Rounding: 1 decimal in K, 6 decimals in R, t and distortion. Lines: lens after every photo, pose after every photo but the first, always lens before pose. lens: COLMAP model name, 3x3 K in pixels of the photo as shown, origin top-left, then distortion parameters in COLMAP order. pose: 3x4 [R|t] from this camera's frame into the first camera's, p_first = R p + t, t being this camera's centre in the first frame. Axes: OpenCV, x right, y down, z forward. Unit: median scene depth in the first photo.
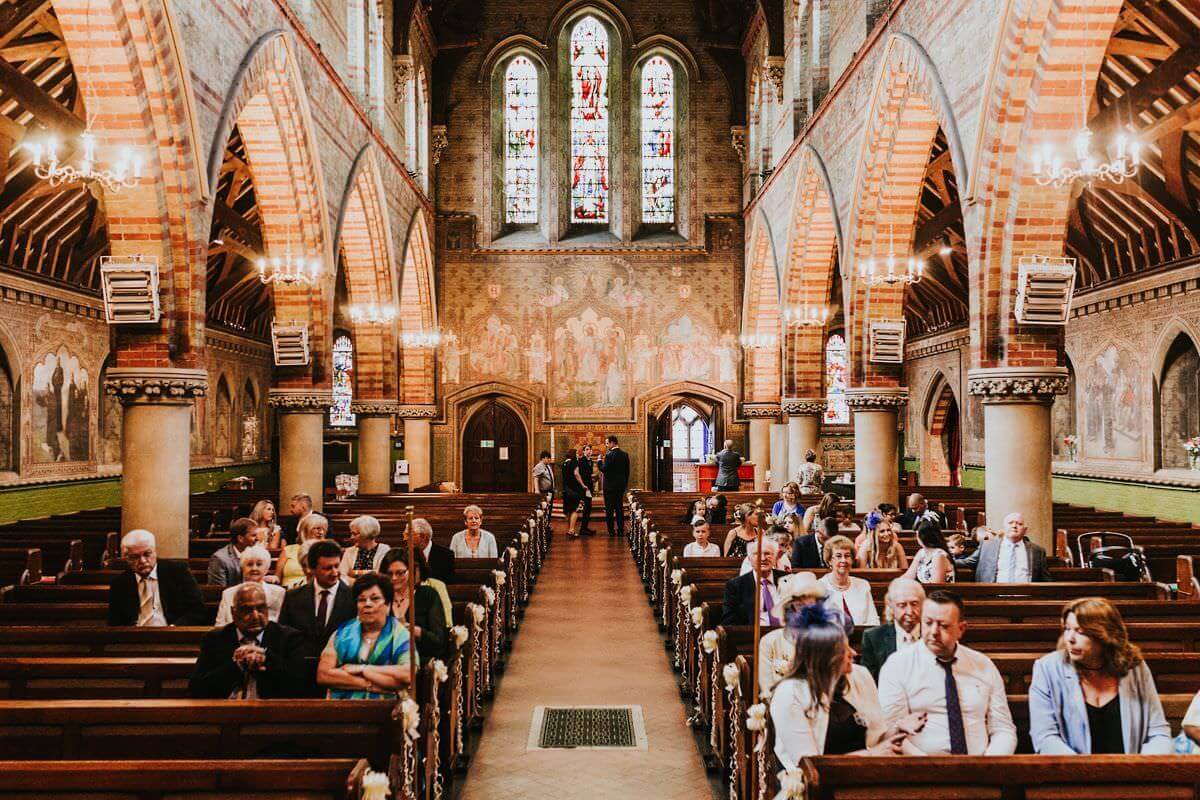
lens RADIAL K [[1131.7, 0, 600.0], [0, 1131.7, 400.0], [0, 0, 1]] dist [-0.002196, 0.004878]
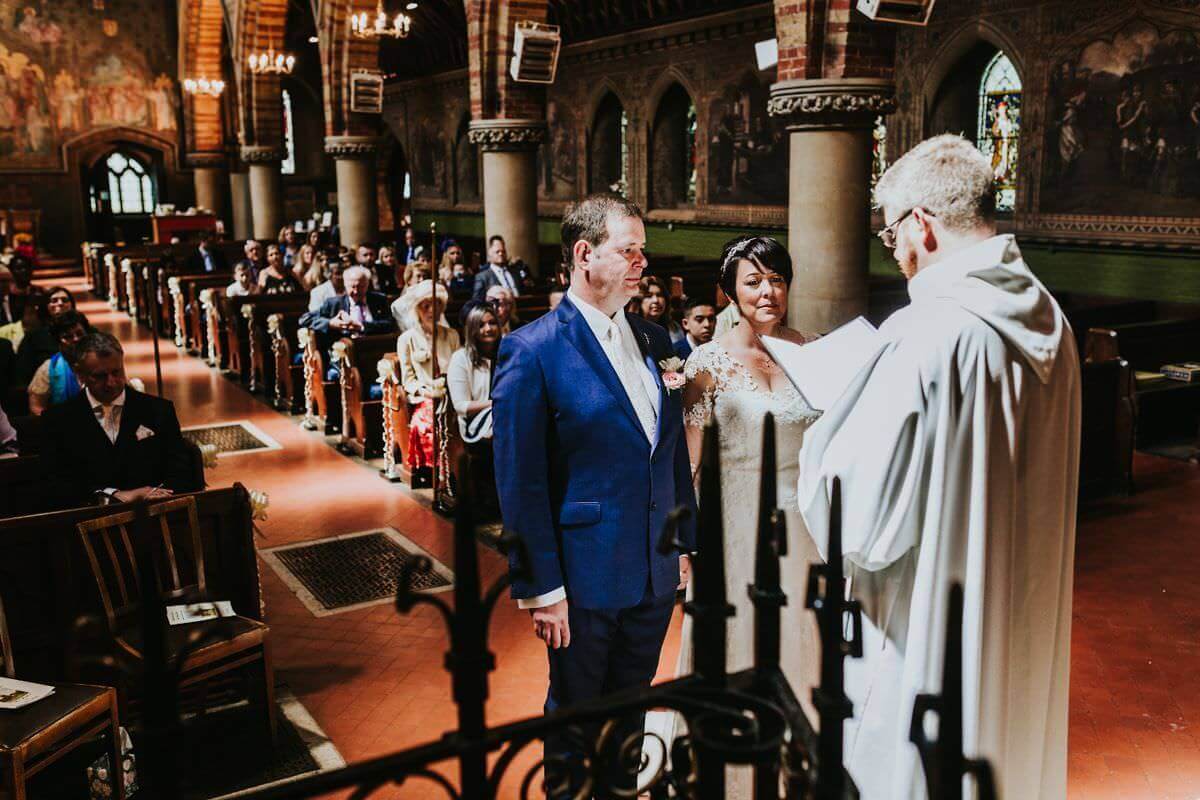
lens RADIAL K [[1131.7, 0, 600.0], [0, 1131.7, 400.0], [0, 0, 1]] dist [-0.002196, 0.004878]
pose [[0.867836, -0.104061, 0.485831, -0.100870], [-0.003058, 0.976684, 0.214660, 0.002266], [-0.496841, -0.187776, 0.847284, -0.066215]]
